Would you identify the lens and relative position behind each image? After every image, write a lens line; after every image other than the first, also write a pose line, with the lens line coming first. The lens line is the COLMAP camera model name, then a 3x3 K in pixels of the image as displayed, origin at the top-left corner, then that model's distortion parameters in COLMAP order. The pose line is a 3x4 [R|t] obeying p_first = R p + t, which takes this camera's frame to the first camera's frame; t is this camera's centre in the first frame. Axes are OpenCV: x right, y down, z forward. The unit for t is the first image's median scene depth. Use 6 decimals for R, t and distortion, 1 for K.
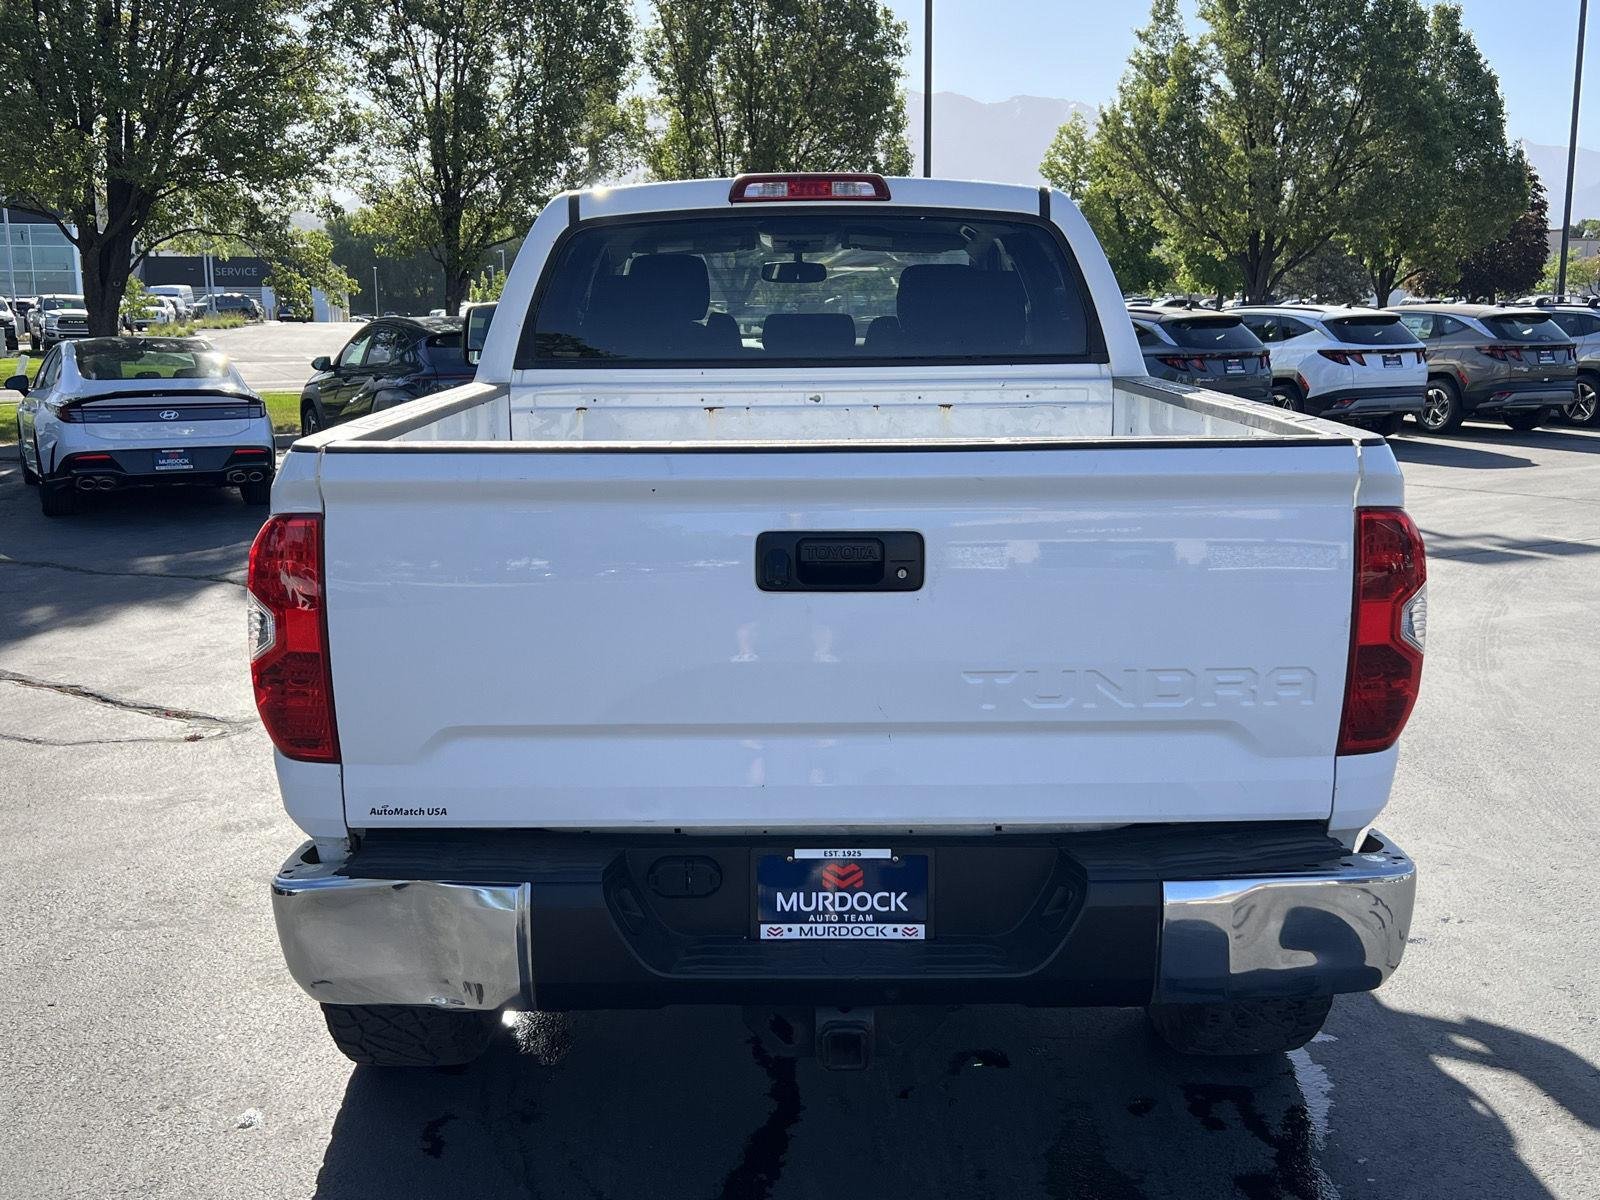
lens RADIAL K [[1617.9, 0, 789.3], [0, 1617.9, 606.9], [0, 0, 1]] dist [0.084332, -0.158785]
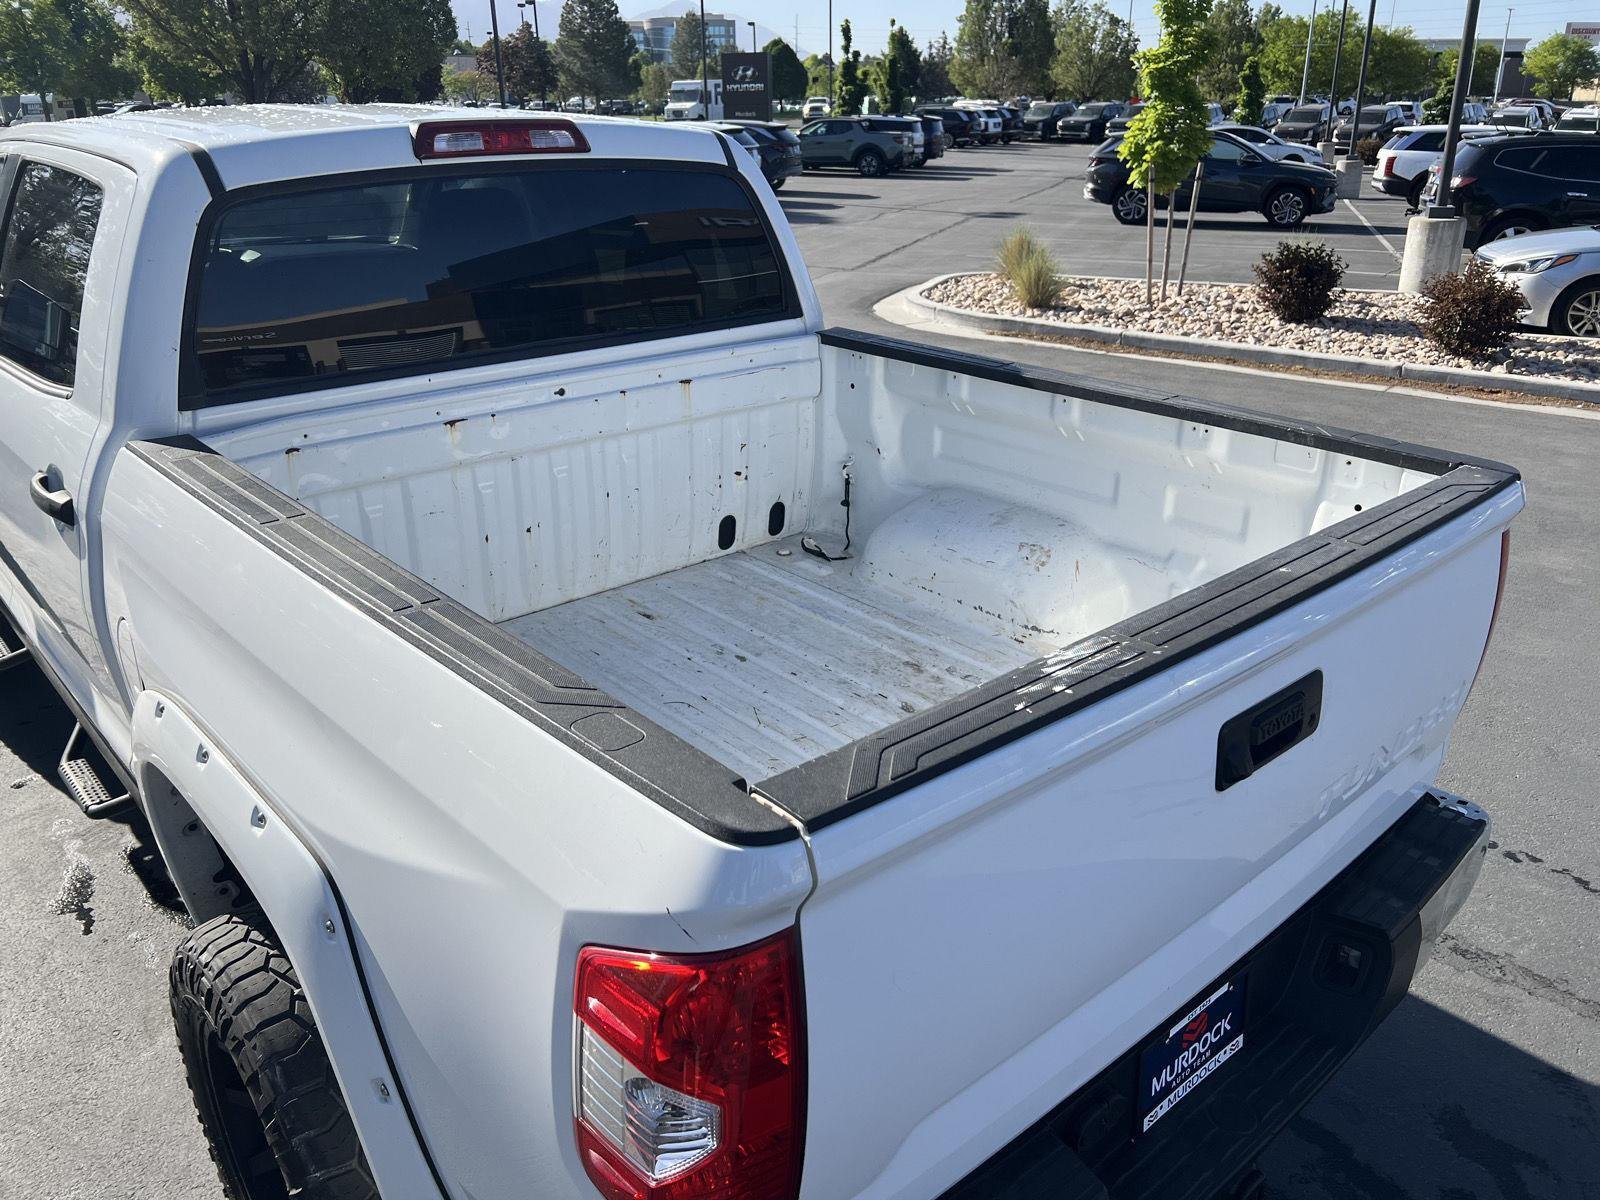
lens RADIAL K [[1221.6, 0, 796.6], [0, 1221.6, 594.9], [0, 0, 1]] dist [0.038572, -0.040609]
pose [[0.758593, -0.245451, 0.603564, -0.354638], [0.122853, 0.963598, 0.237457, -0.187205], [-0.639877, -0.105983, 0.761134, 0.460801]]
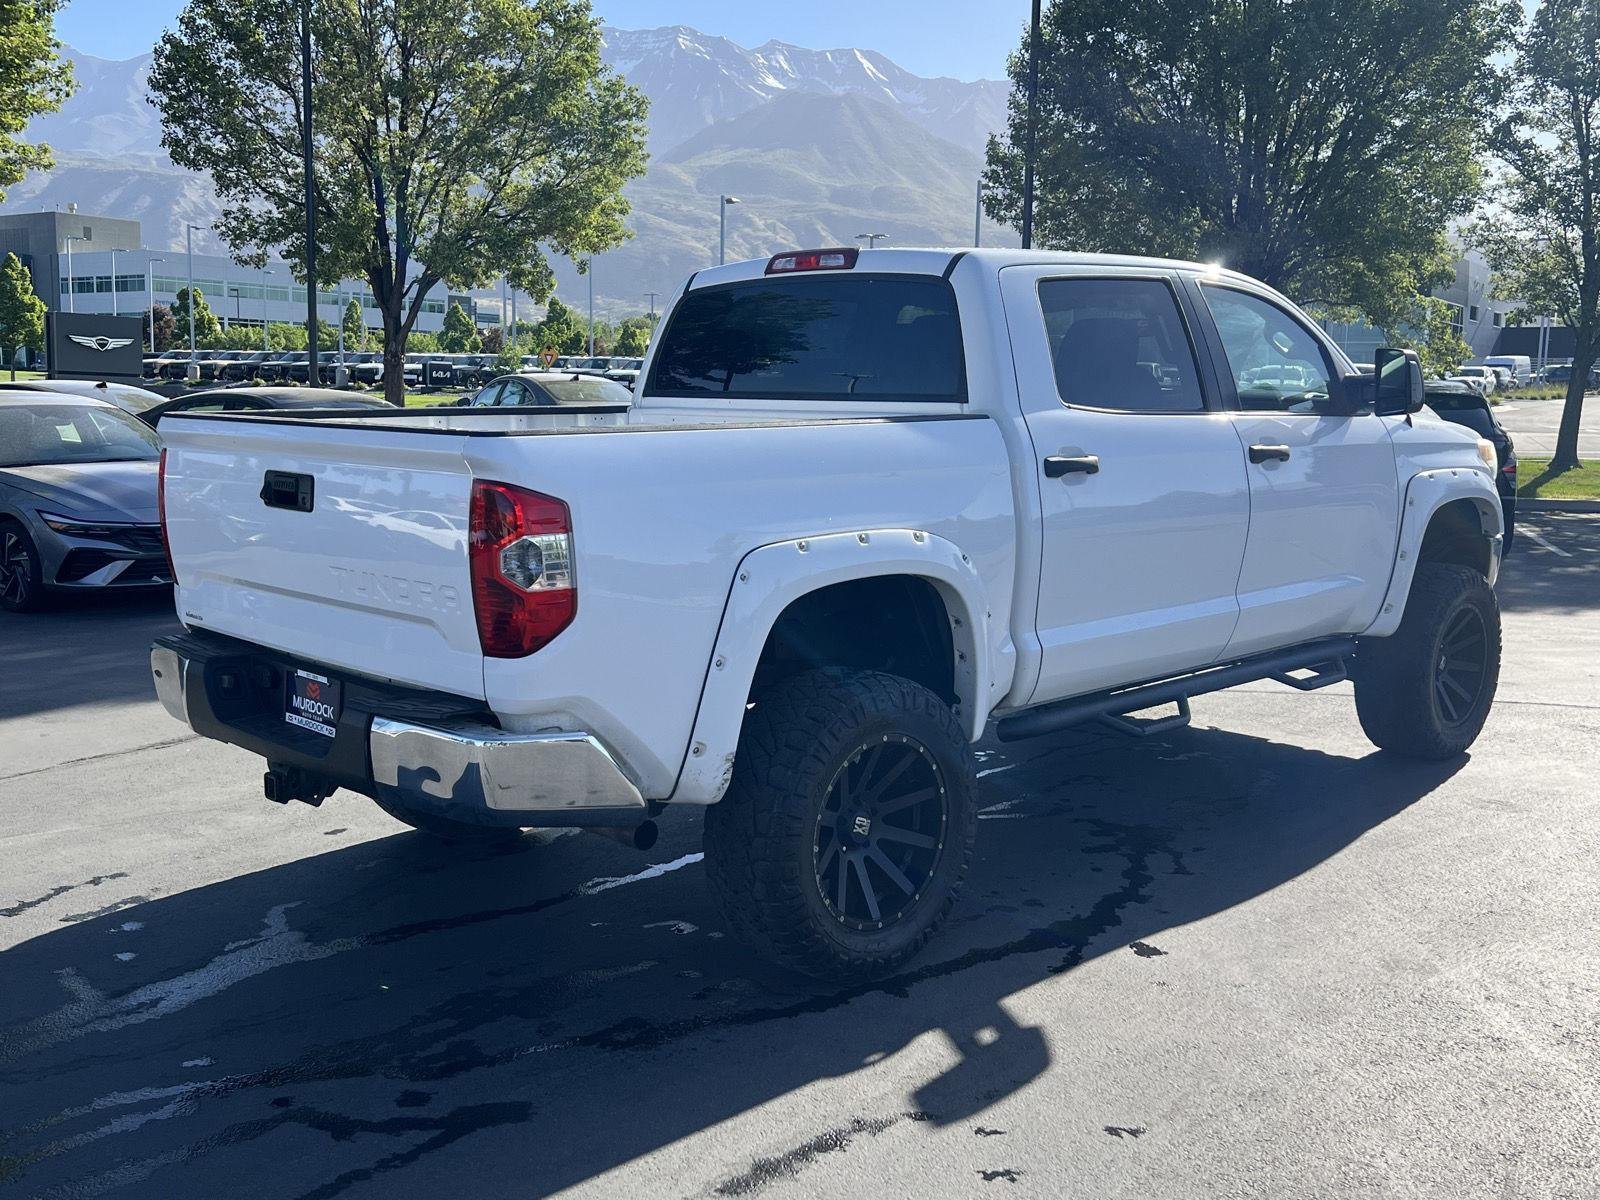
lens RADIAL K [[1617.9, 0, 789.3], [0, 1617.9, 606.9], [0, 0, 1]] dist [0.084332, -0.158785]
pose [[0.688723, 0.114337, -0.715952, 1.084687], [-0.145009, 0.989257, 0.018490, -0.011139], [0.710375, 0.091085, 0.697905, 0.140336]]
